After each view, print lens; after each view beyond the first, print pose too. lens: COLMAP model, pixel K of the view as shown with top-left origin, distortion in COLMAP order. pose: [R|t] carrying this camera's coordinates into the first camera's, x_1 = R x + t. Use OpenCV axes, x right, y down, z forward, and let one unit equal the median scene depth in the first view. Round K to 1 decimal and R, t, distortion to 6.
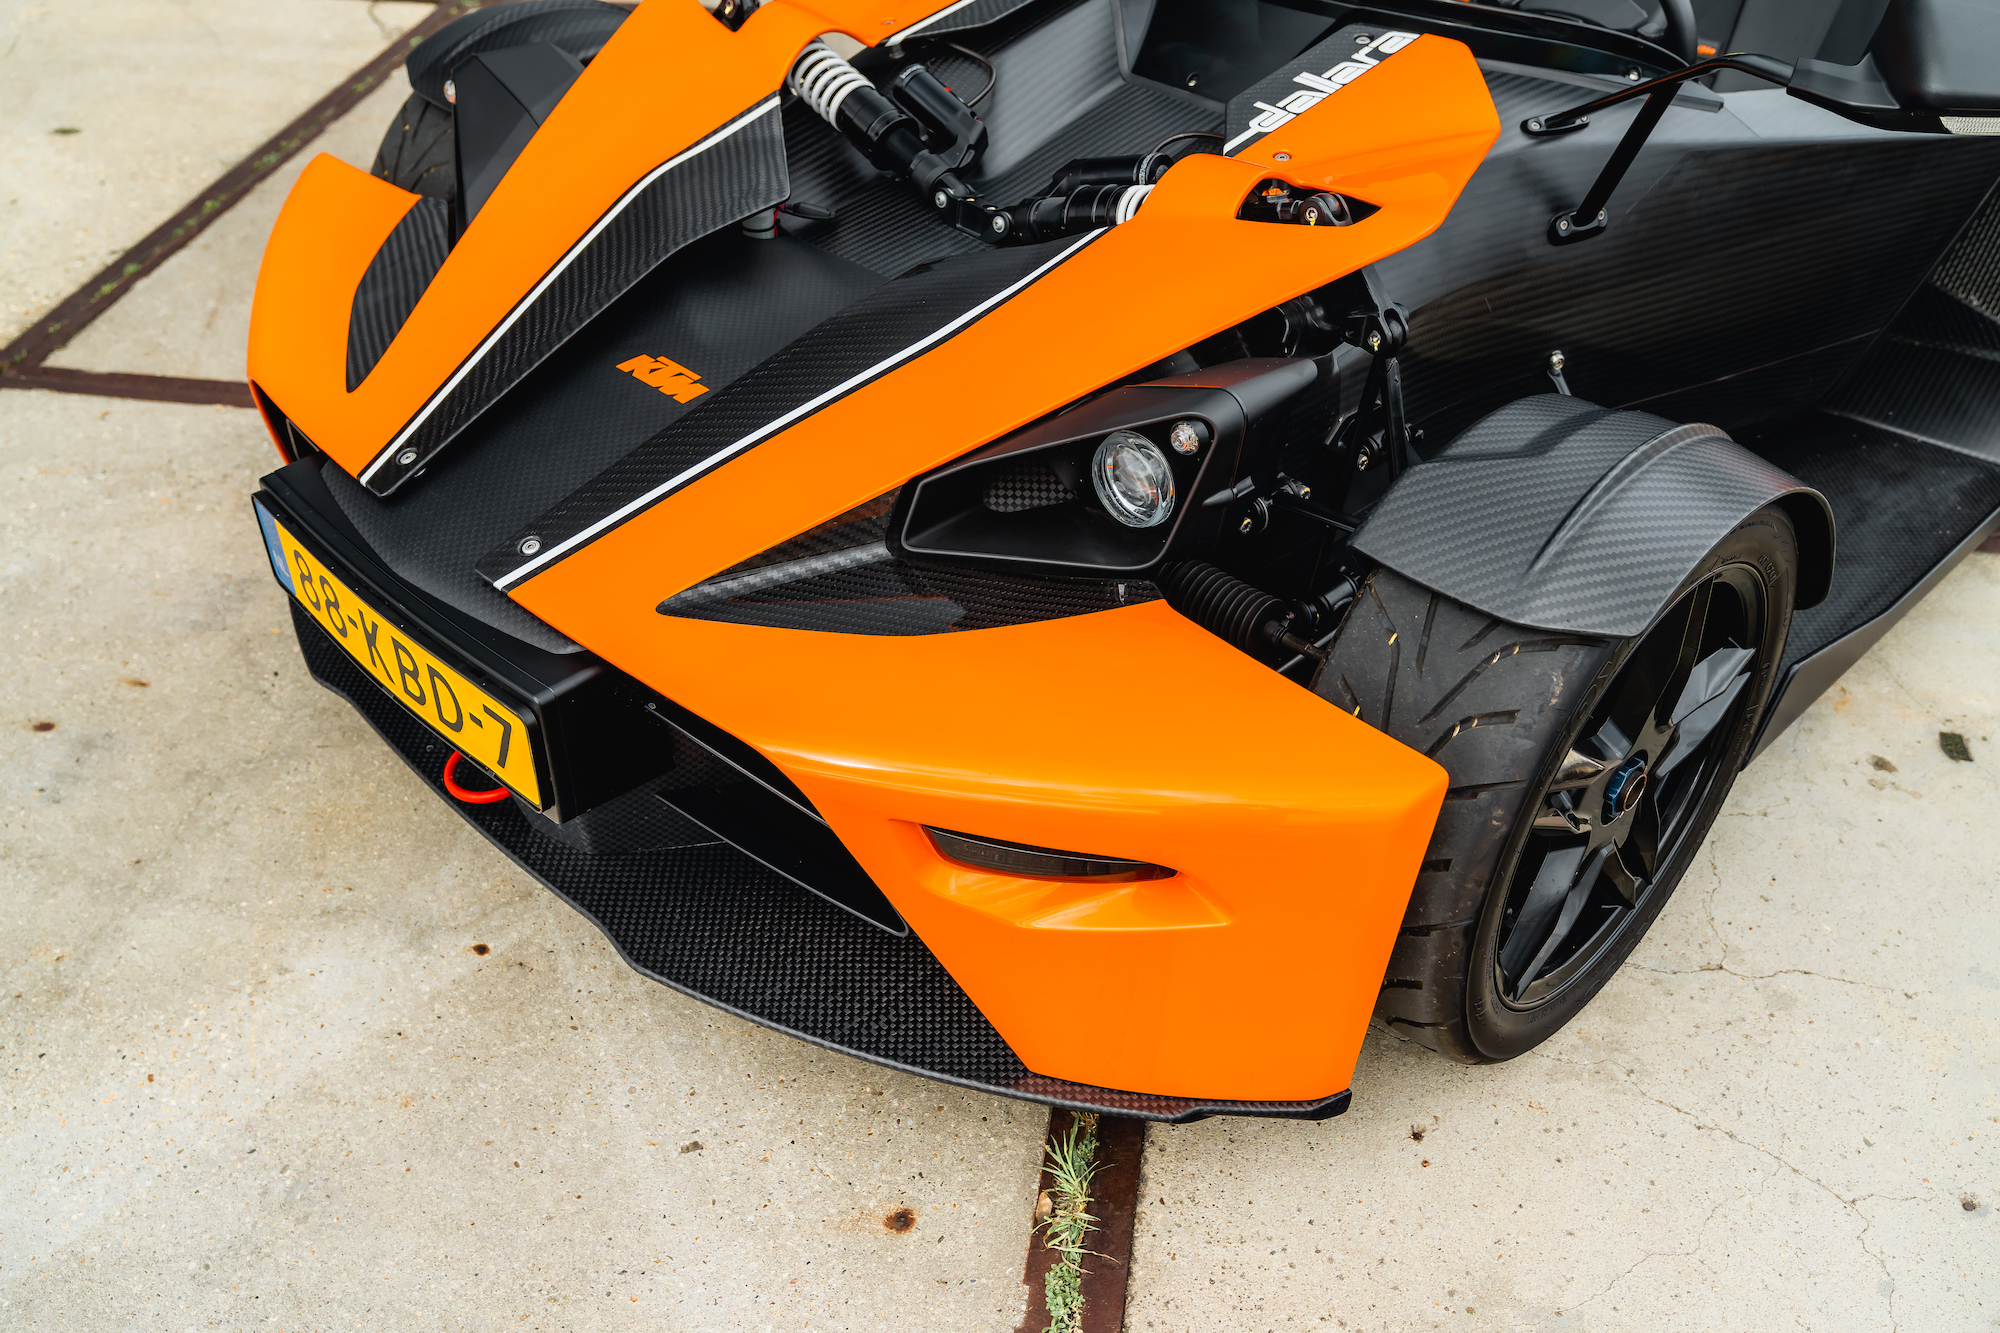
lens RADIAL K [[1766.6, 0, 1000.0], [0, 1766.6, 666.5], [0, 0, 1]] dist [-0.003043, 0.001735]
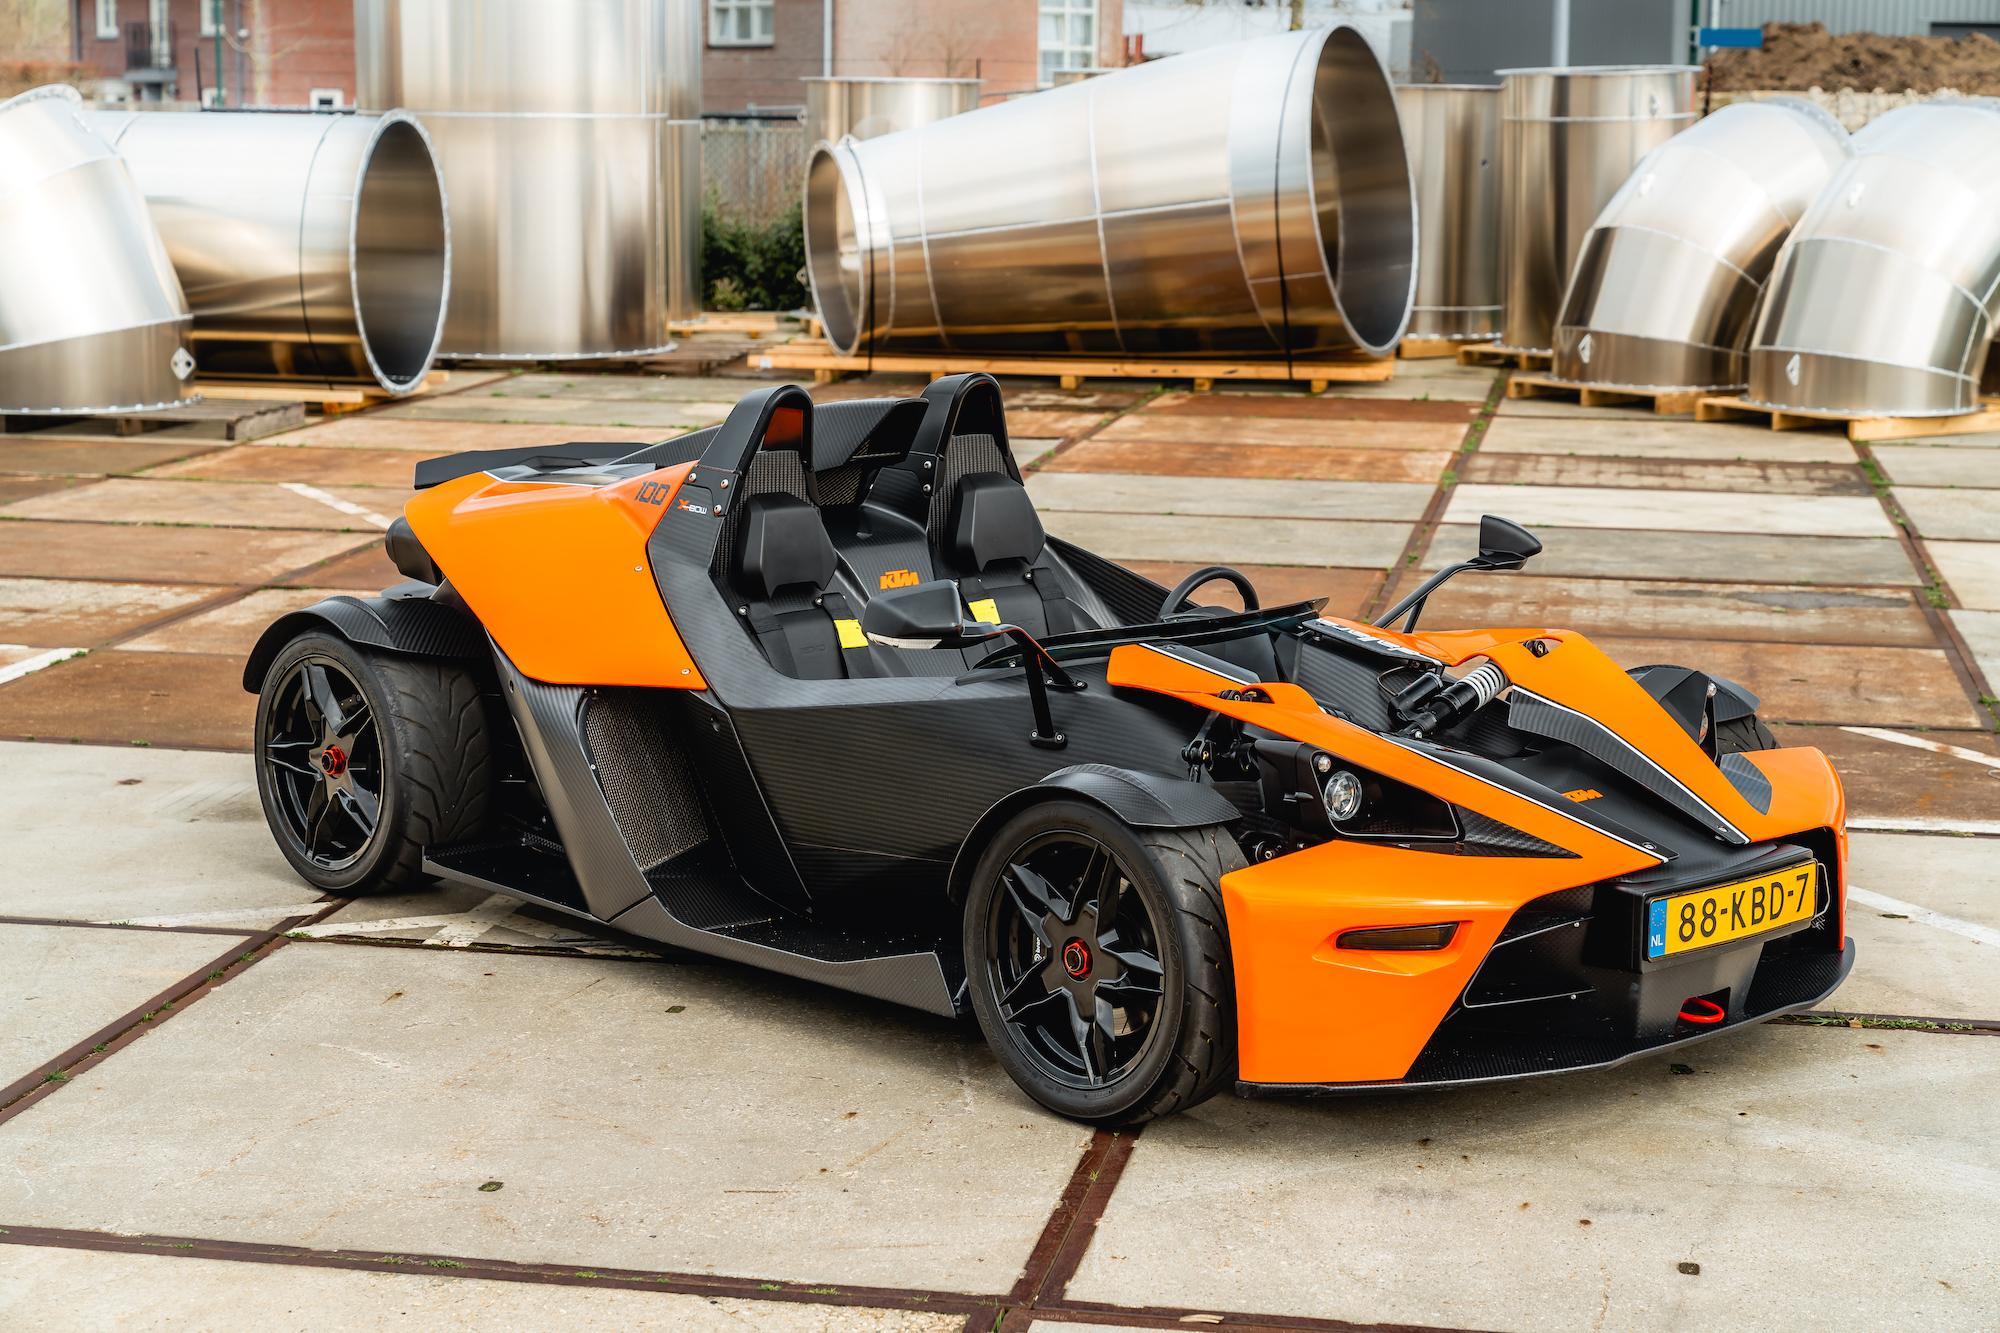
lens RADIAL K [[3535.4, 0, 1000.0], [0, 3535.4, 666.5], [0, 0, 1]] dist [0.017887, -0.056243]
pose [[0.016528, -0.162097, 0.986636, -3.754446], [0.603831, 0.788124, 0.119367, -1.059210], [-0.796941, 0.593789, 0.110905, 0.988576]]
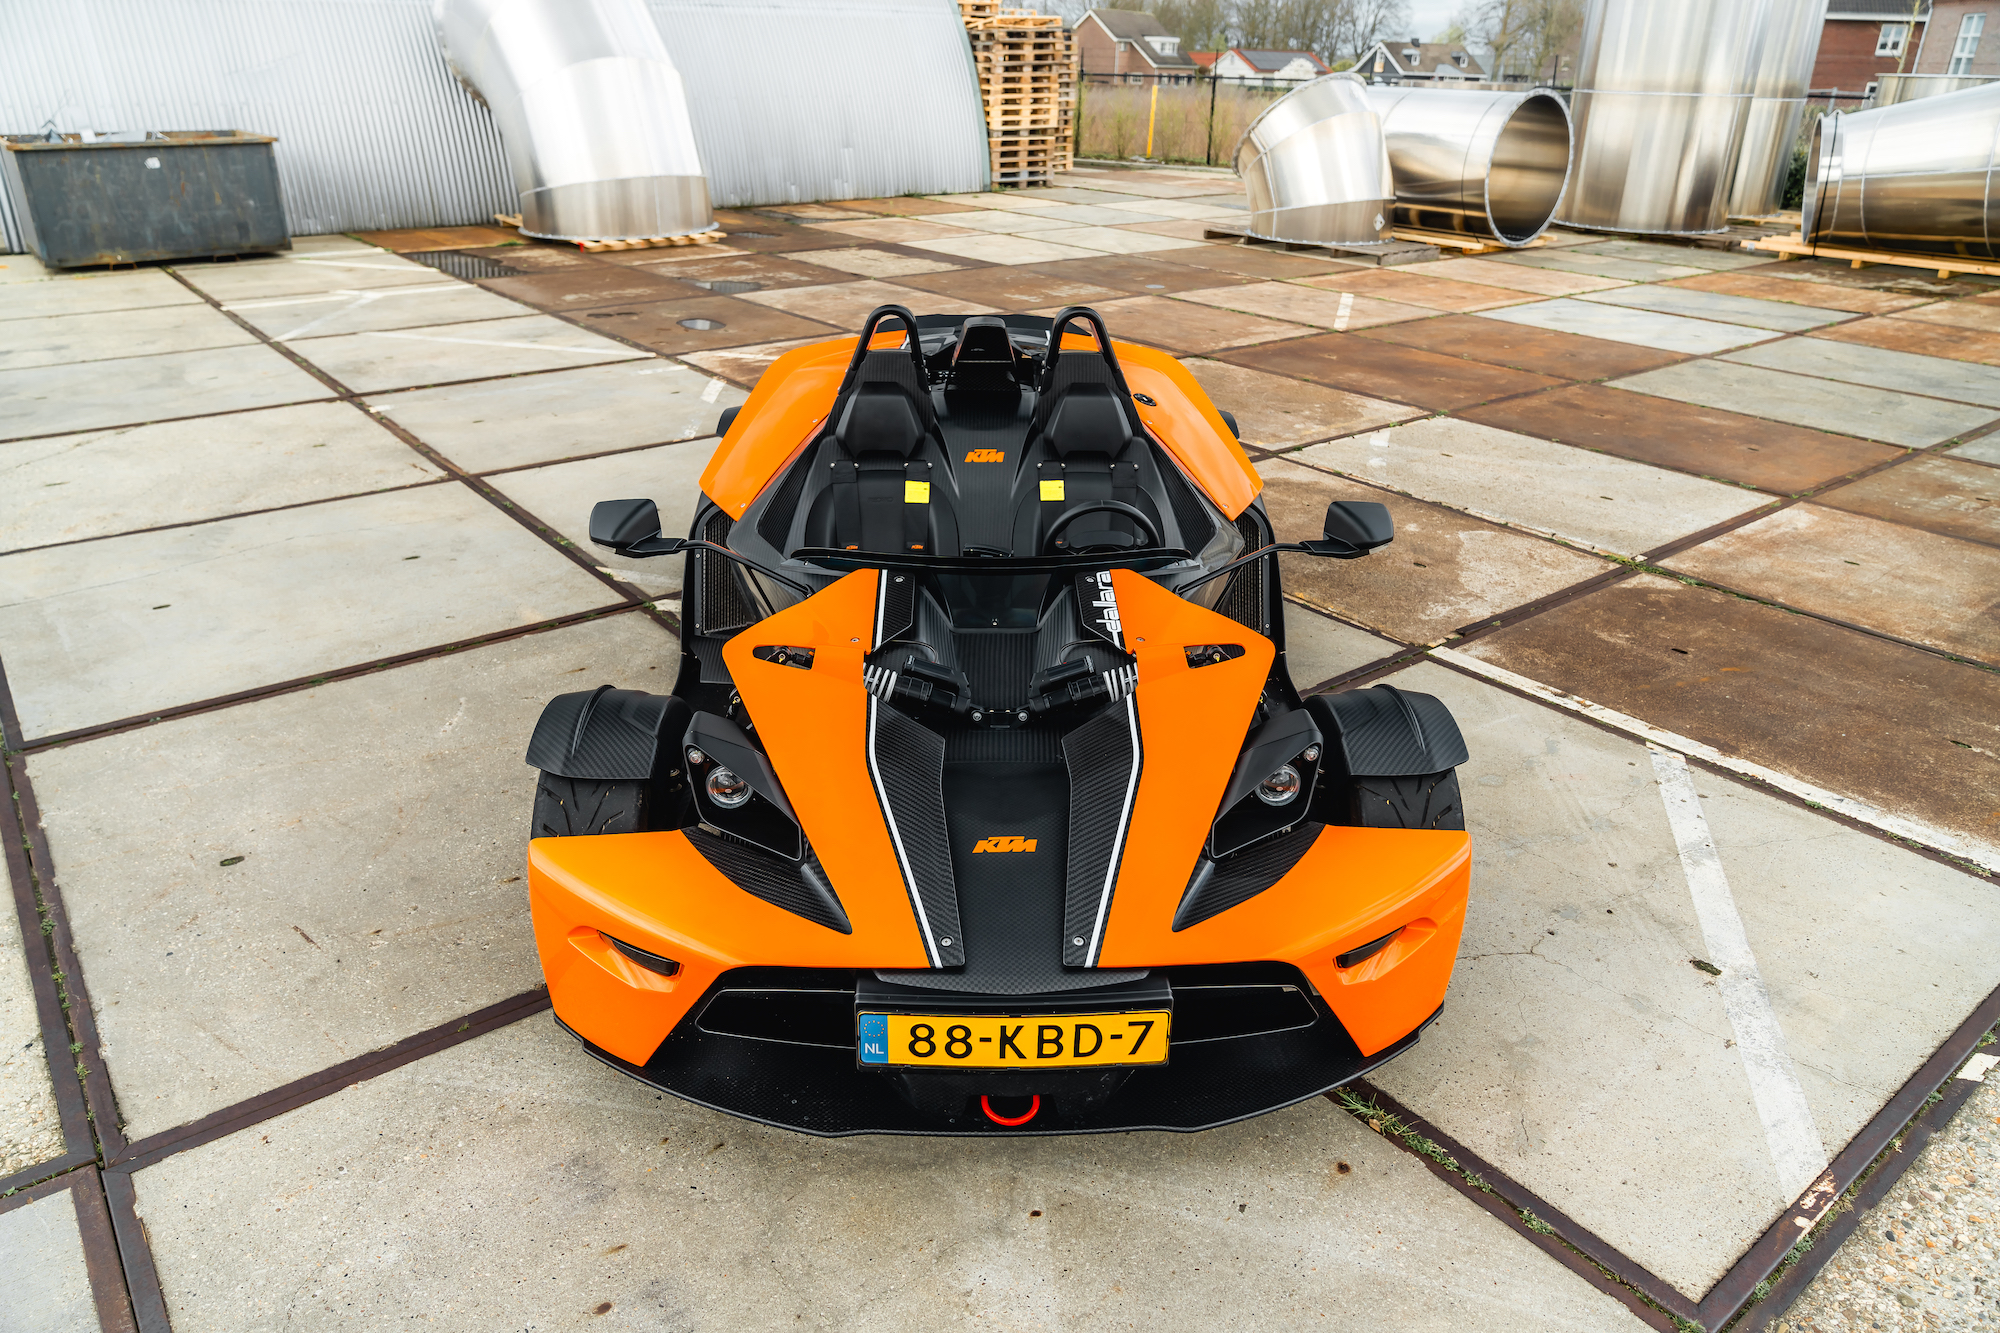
lens RADIAL K [[1356.3, 0, 1000.0], [0, 1356.3, 666.5], [0, 0, 1]] dist [-0.043321, 0.042825]
pose [[0.678019, -0.293948, 0.673710, -1.063127], [0.437497, 0.897910, -0.048526, -0.261529], [-0.590667, 0.327647, 0.737401, -0.068856]]
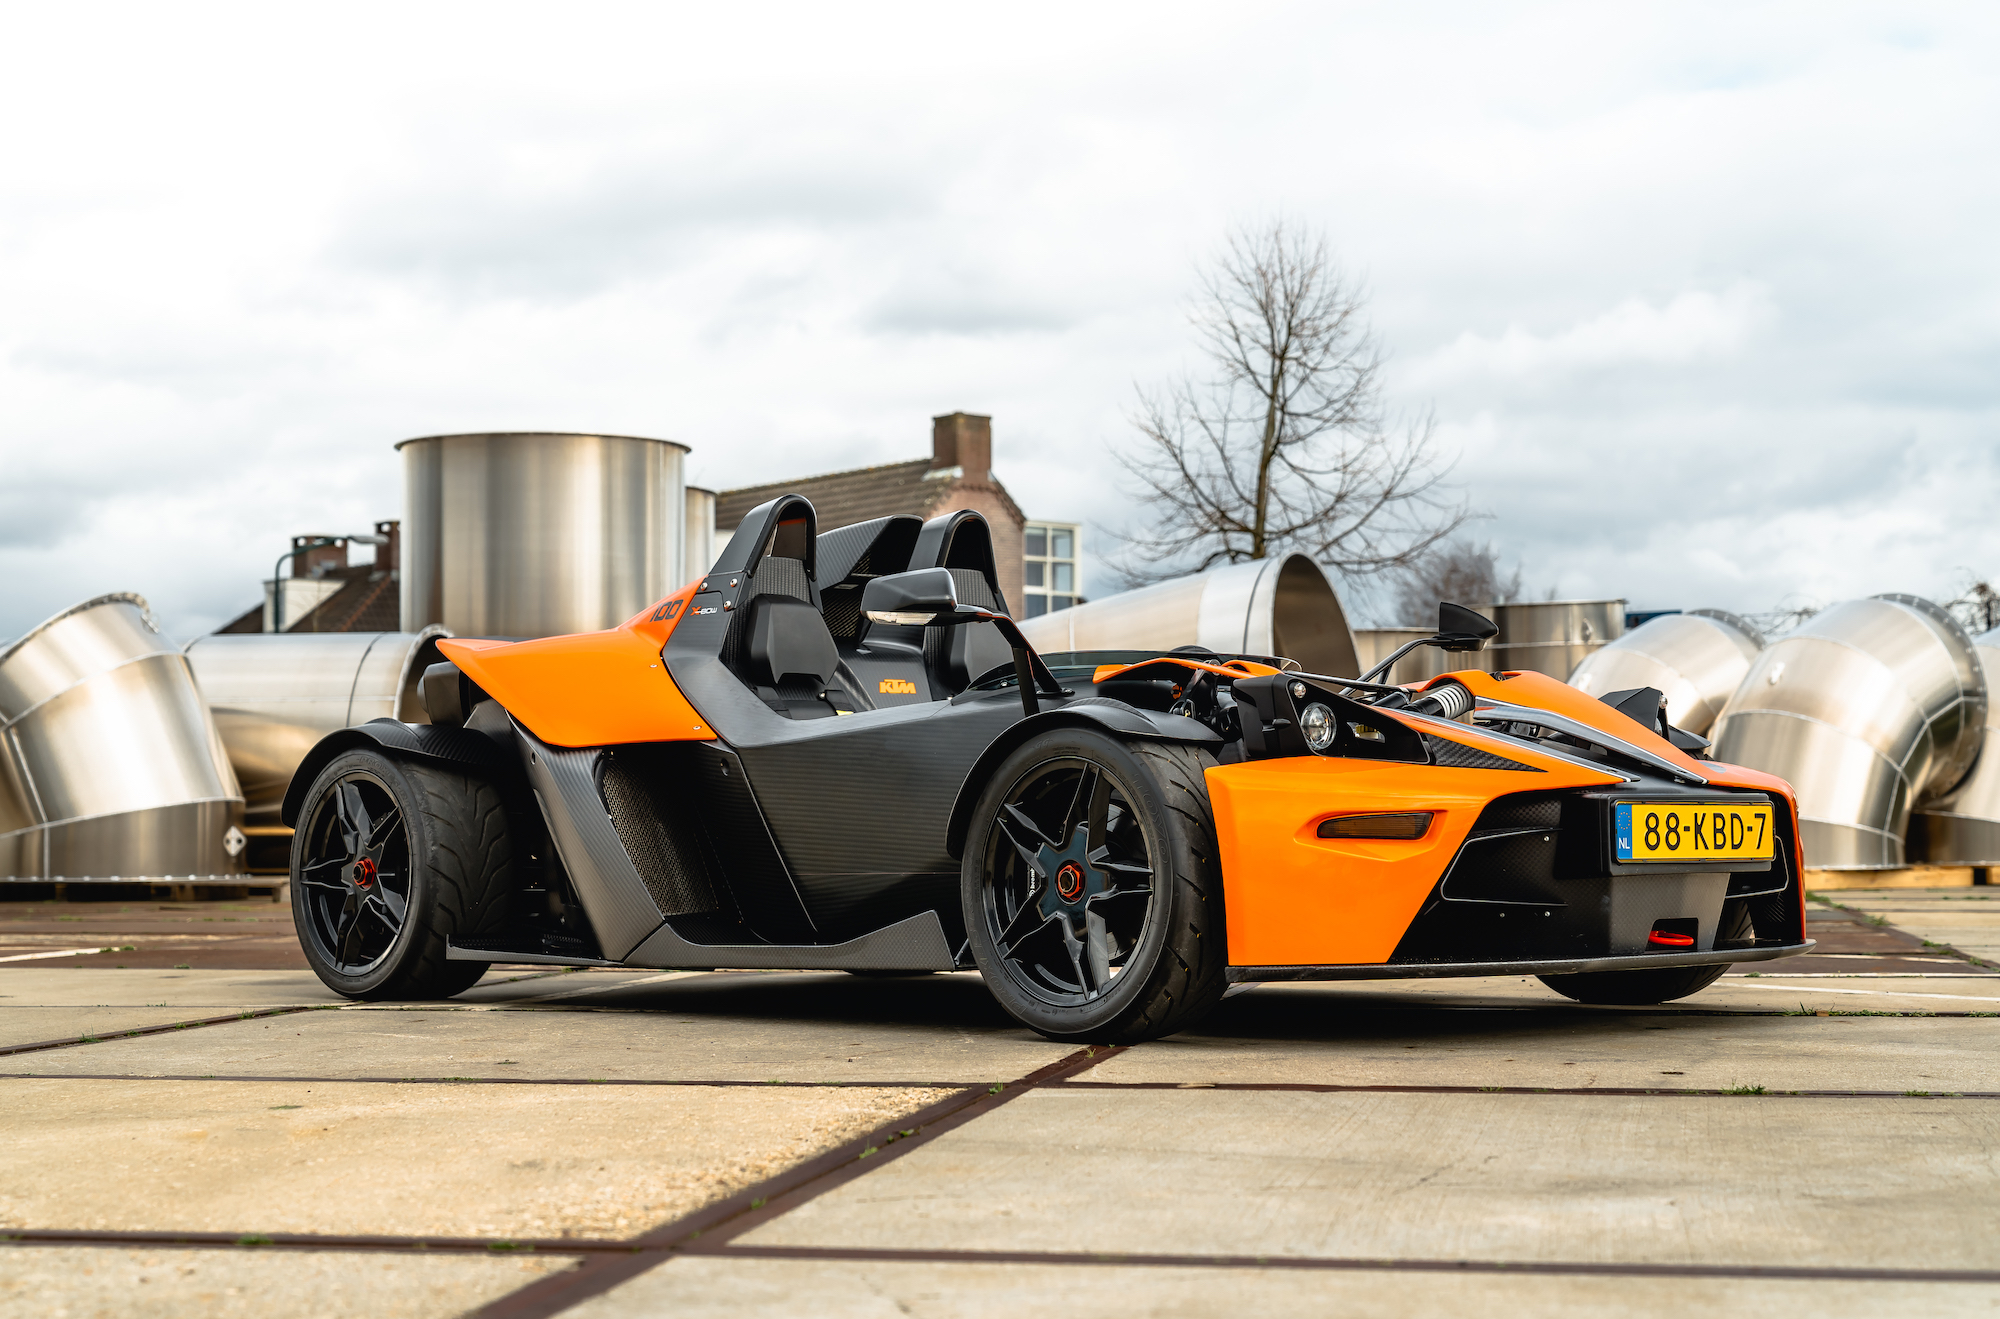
lens RADIAL K [[3263.5, 0, 1000.0], [0, 3263.5, 659.5], [0, 0, 1]] dist [0.047644, 0.102054]
pose [[0.014349, 0.052570, 0.998514, -3.733531], [0.617818, 0.784717, -0.050193, -0.428902], [-0.786190, 0.617621, -0.021219, 1.470207]]
